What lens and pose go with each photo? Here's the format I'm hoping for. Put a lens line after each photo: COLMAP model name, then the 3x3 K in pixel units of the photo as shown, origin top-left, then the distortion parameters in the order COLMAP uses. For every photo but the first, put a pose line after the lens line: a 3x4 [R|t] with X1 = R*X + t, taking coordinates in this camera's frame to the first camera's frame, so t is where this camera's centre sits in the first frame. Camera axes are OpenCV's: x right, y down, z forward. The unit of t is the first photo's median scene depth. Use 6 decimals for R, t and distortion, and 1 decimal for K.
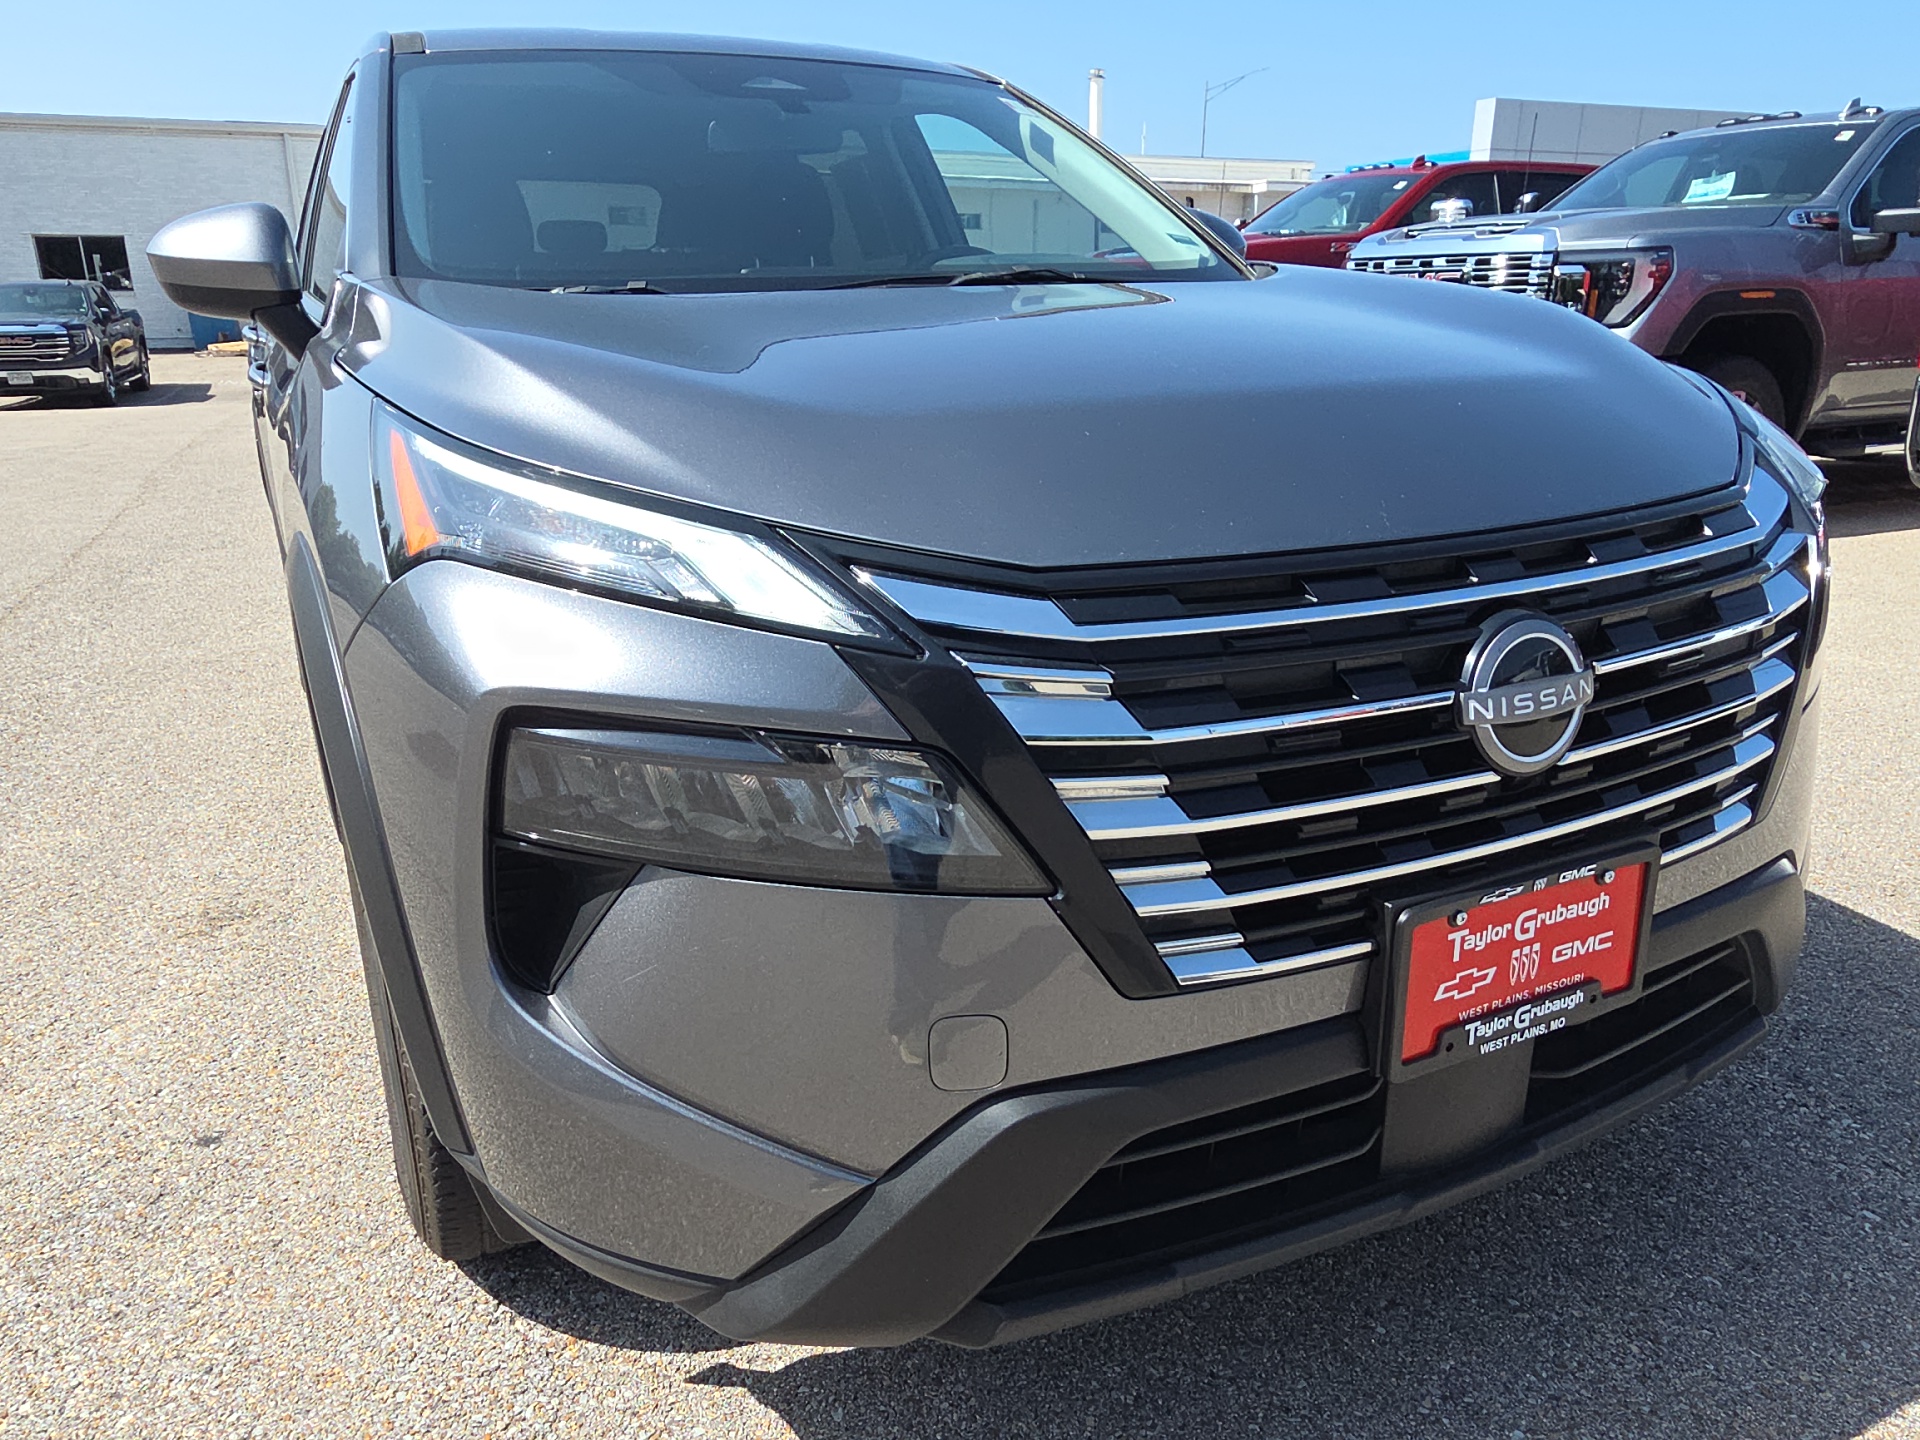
lens RADIAL K [[1384.0, 0, 954.0], [0, 1384.0, 753.2], [0, 0, 1]] dist [0.008238, -0.005019]
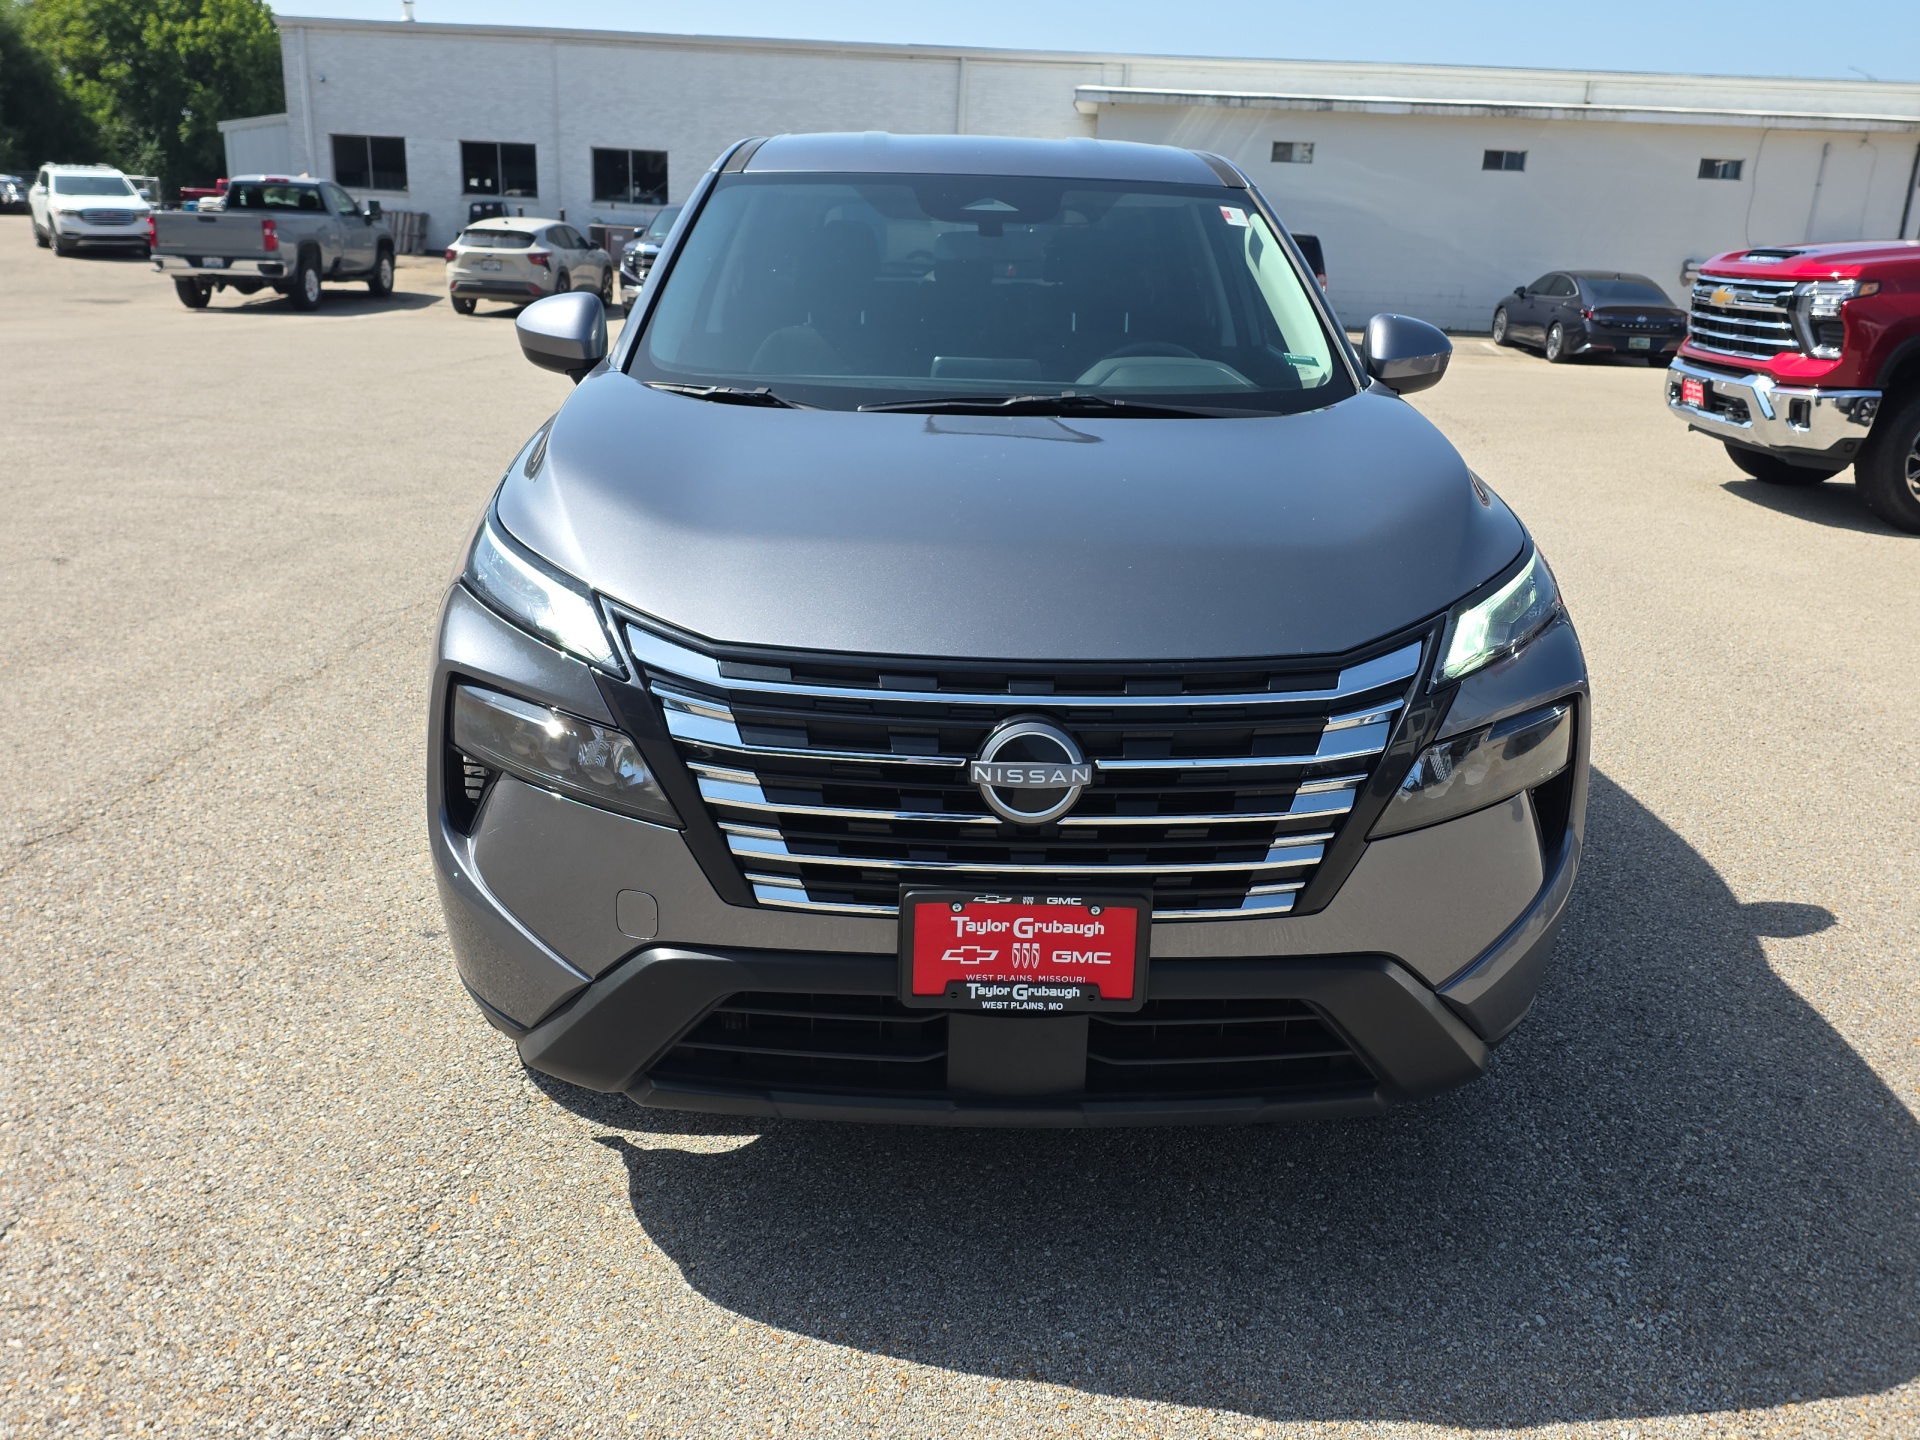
lens RADIAL K [[1665.1, 0, 960.0], [0, 1665.1, 720.0], [0, 0, 1]] dist [0.098231, -0.095726]
pose [[0.899619, 0.171447, -0.401611, 1.015520], [-0.182540, 0.983139, 0.010805, -0.098184], [0.396692, 0.063590, 0.915747, -0.652691]]
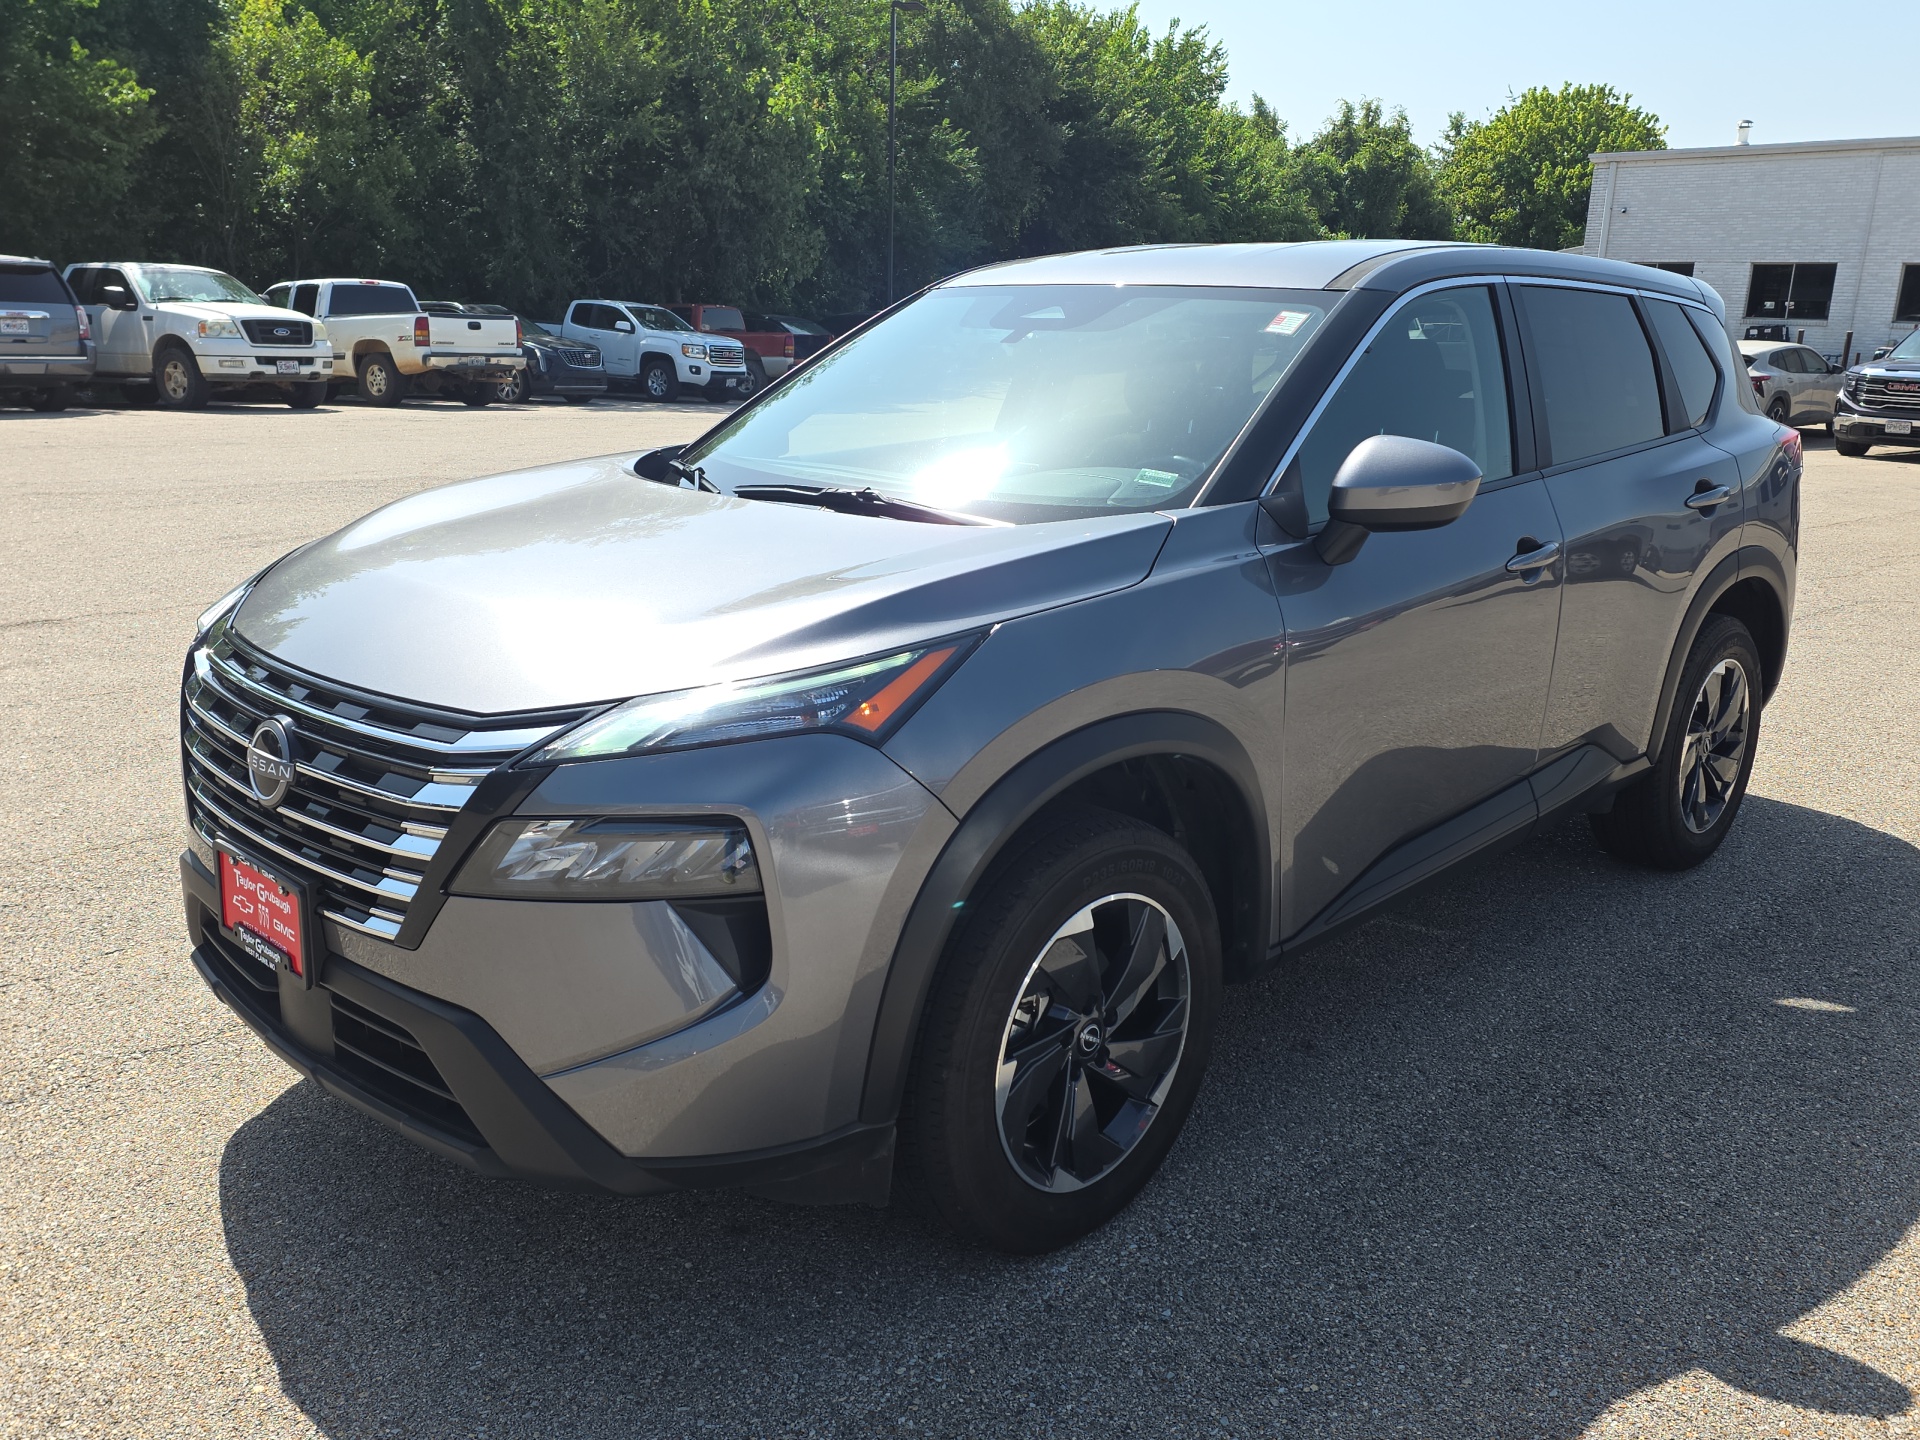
lens RADIAL K [[1665.1, 0, 960.0], [0, 1665.1, 720.0], [0, 0, 1]] dist [0.098231, -0.095726]
pose [[0.297688, 0.259091, -0.918833, 2.537770], [-0.328696, 0.931437, 0.156152, -0.687703], [0.896293, 0.255532, 0.362440, 0.956197]]
